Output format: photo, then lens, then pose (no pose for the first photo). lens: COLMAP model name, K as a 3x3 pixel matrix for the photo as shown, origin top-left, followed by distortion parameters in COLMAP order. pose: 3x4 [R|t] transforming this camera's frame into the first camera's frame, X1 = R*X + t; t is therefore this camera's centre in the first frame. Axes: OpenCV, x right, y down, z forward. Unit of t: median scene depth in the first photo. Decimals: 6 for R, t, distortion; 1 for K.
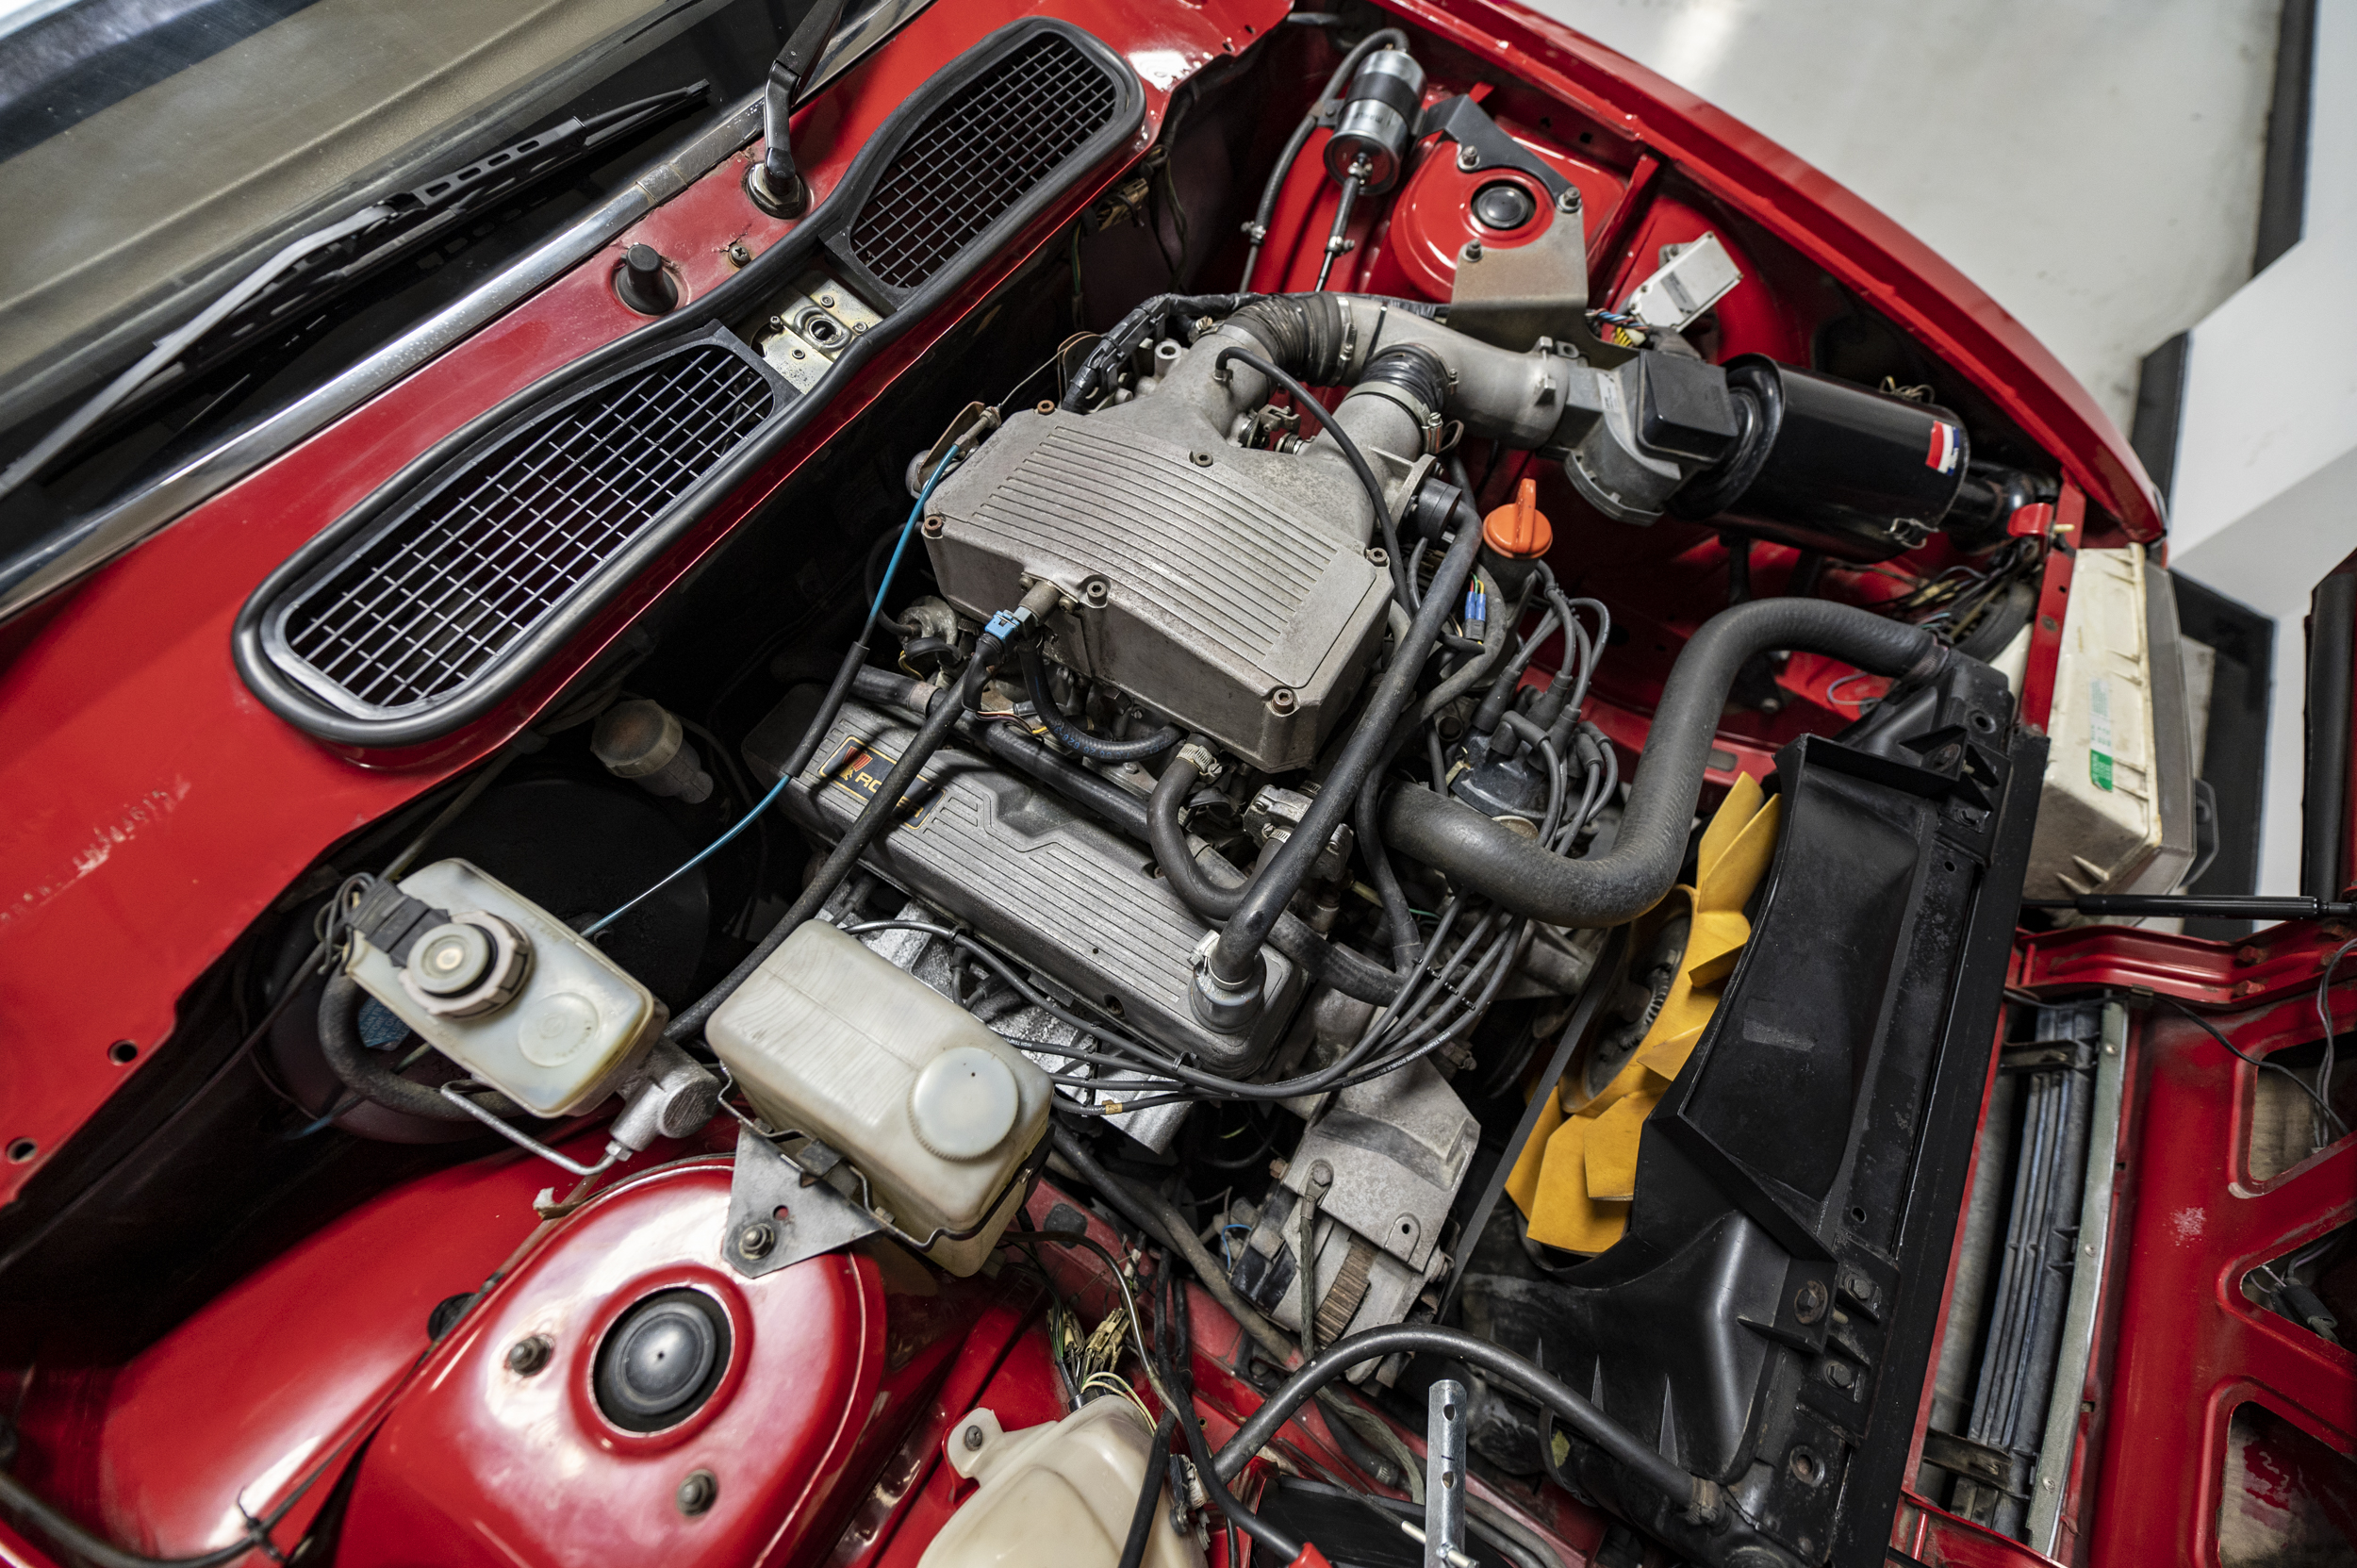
lens RADIAL K [[897.8, 0, 1178.5], [0, 897.8, 784.0], [0, 0, 1]] dist [-0.006554, -0.000176]
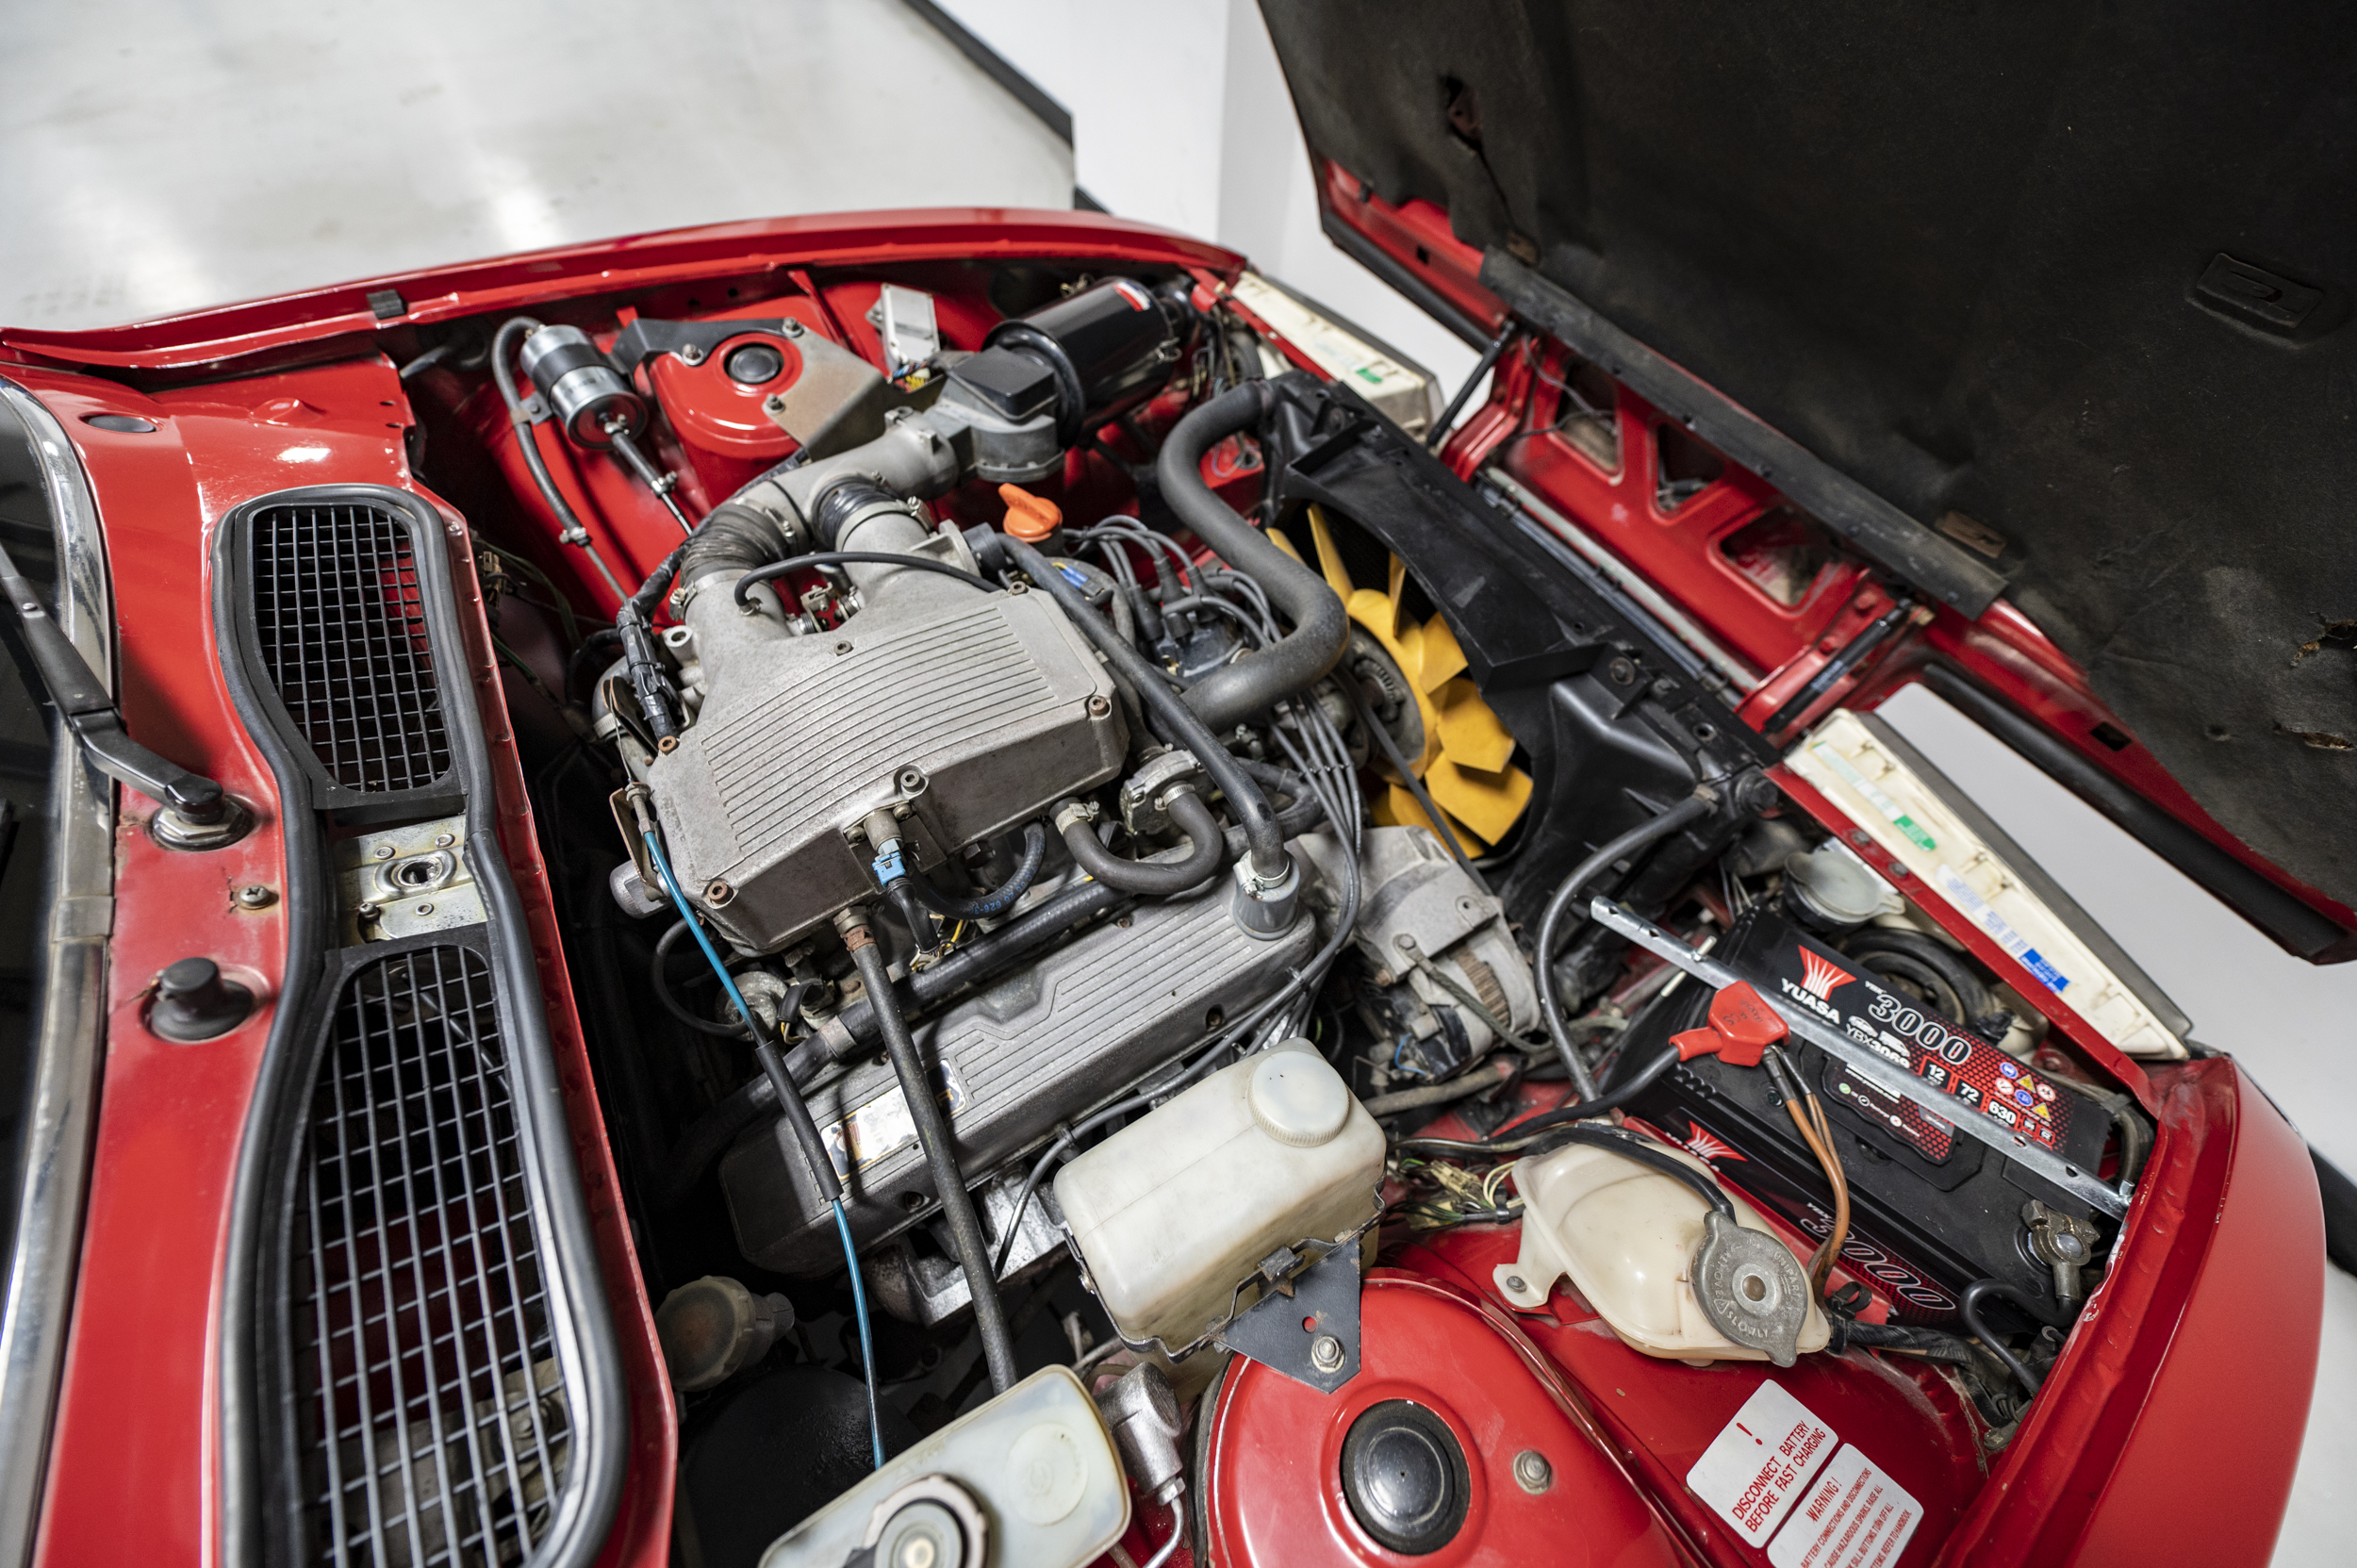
lens RADIAL K [[897.8, 0, 1178.5], [0, 897.8, 784.0], [0, 0, 1]] dist [-0.006554, -0.000176]
pose [[0.472047, -0.760780, 0.445406, -0.345319], [0.807013, 0.576268, 0.129017, -0.082812], [-0.354826, 0.298546, 0.885985, -0.015561]]
